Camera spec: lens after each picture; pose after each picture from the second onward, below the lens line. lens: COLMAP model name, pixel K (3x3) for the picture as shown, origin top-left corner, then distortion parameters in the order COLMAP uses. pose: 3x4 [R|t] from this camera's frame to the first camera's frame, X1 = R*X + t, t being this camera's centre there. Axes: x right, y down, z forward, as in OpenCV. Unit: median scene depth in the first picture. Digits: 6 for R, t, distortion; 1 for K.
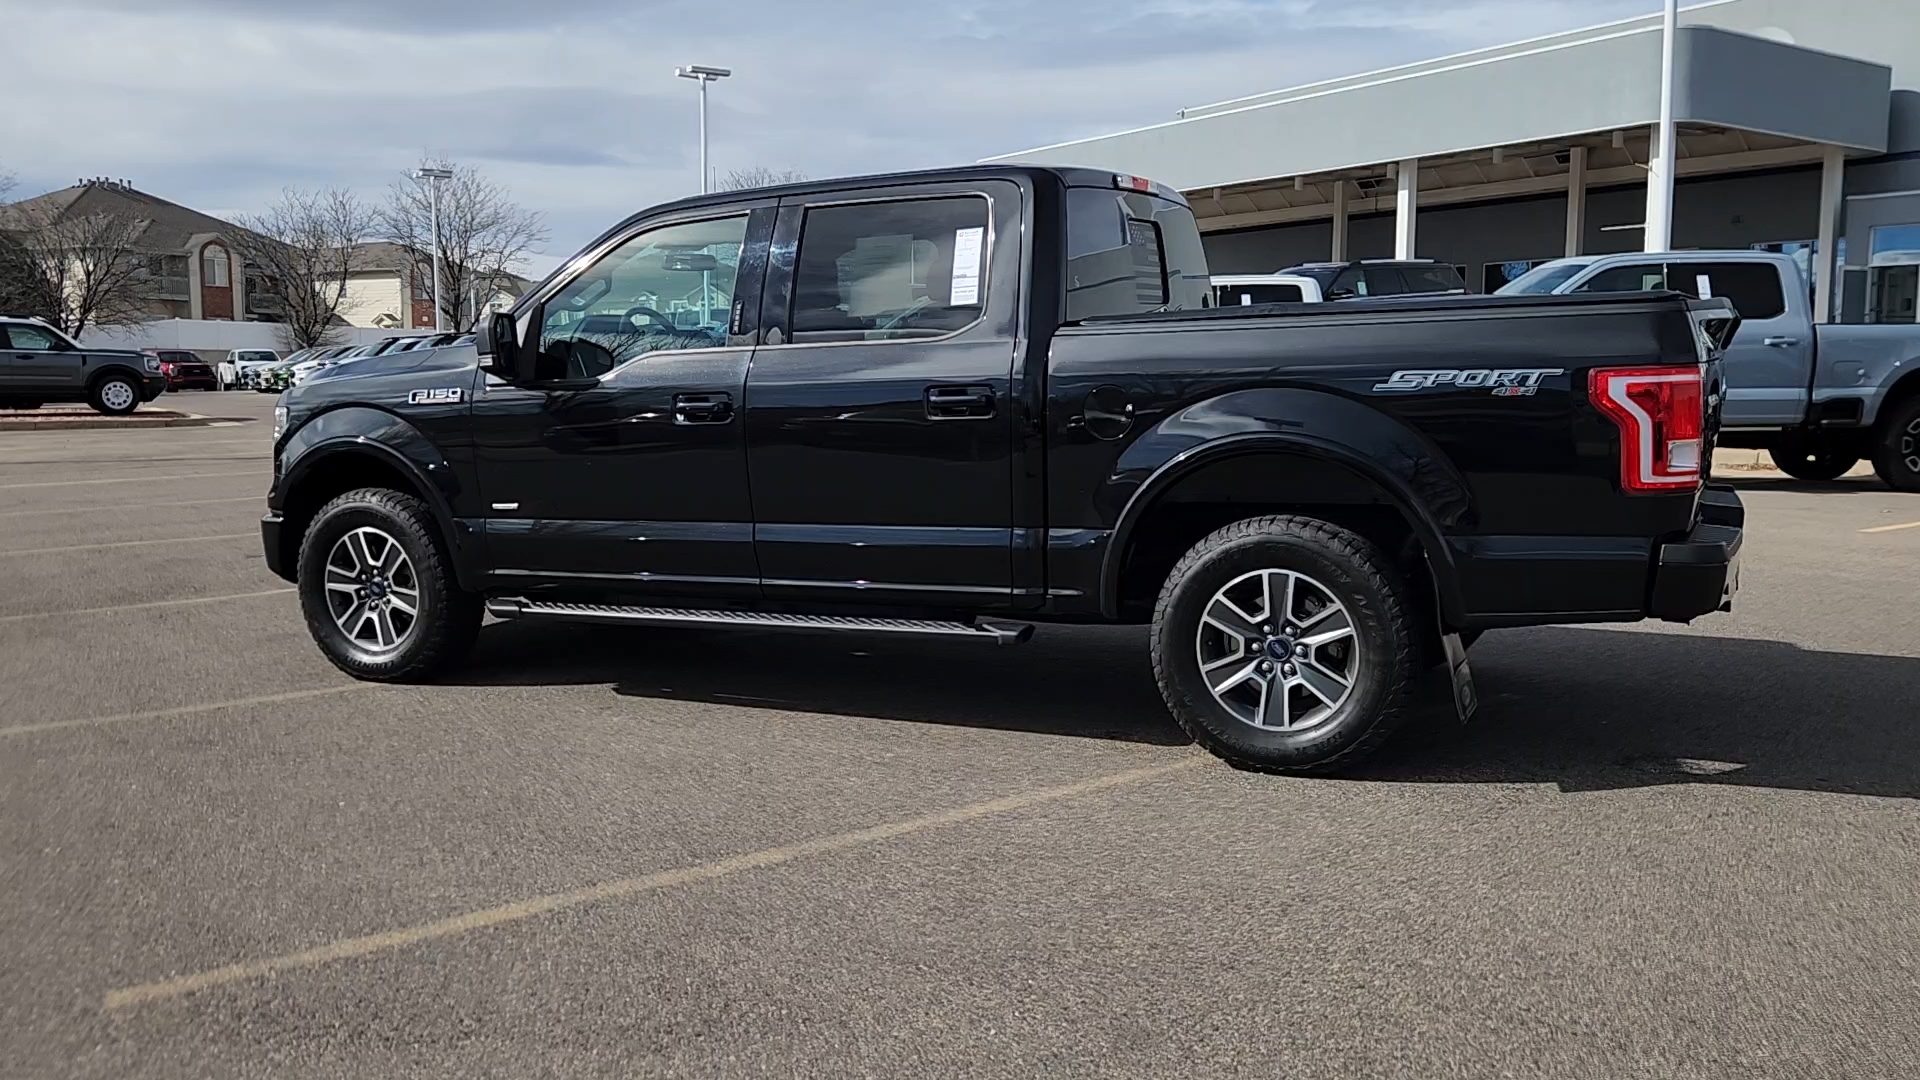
lens RADIAL K [[1641.9, 0, 953.9], [0, 1641.9, 544.9], [0, 0, 1]] dist [0.030282, -0.012020]
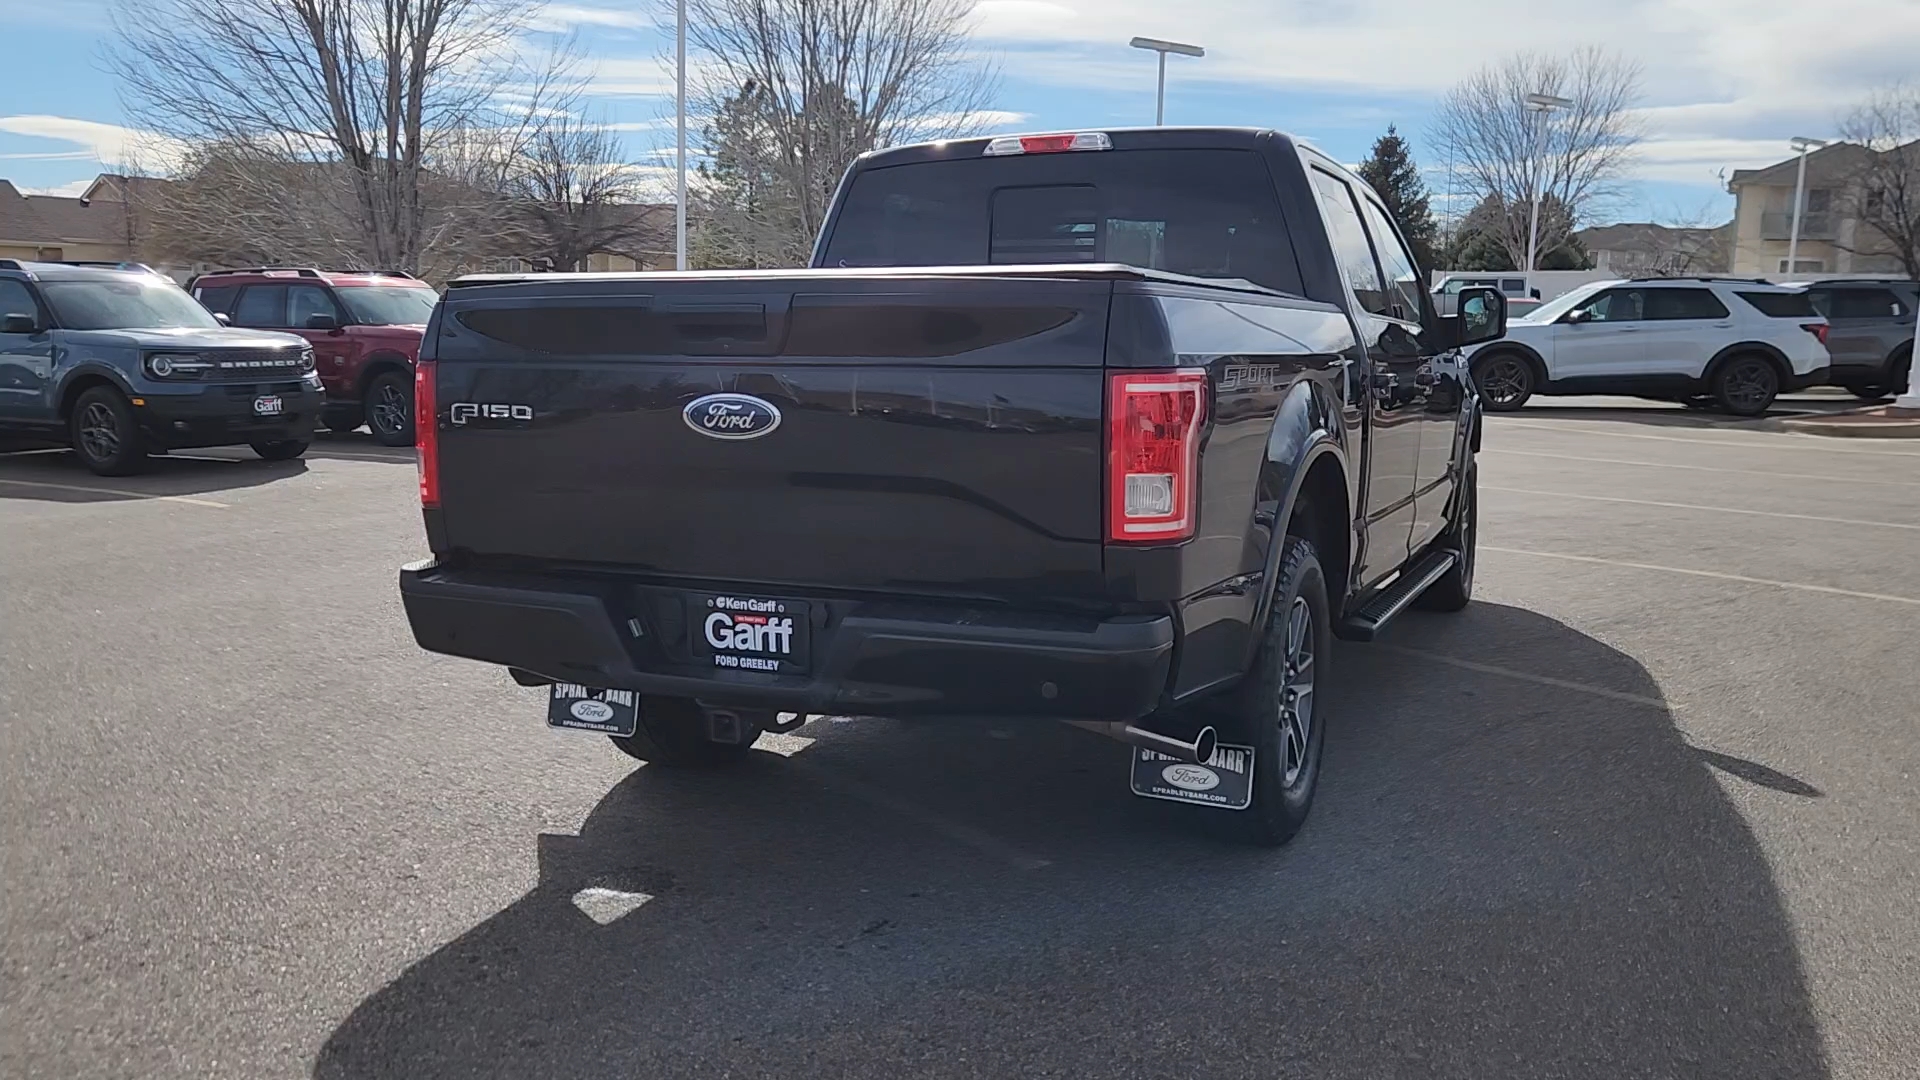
lens RADIAL K [[1641.9, 0, 934.6], [0, 1641.9, 540.4], [0, 0, 1]] dist [0.030282, -0.012020]
pose [[0.025784, 0.147534, -0.988721, 1.168621], [-0.126000, 0.981642, 0.143192, -0.154046], [0.991695, 0.120886, 0.043900, 1.088991]]
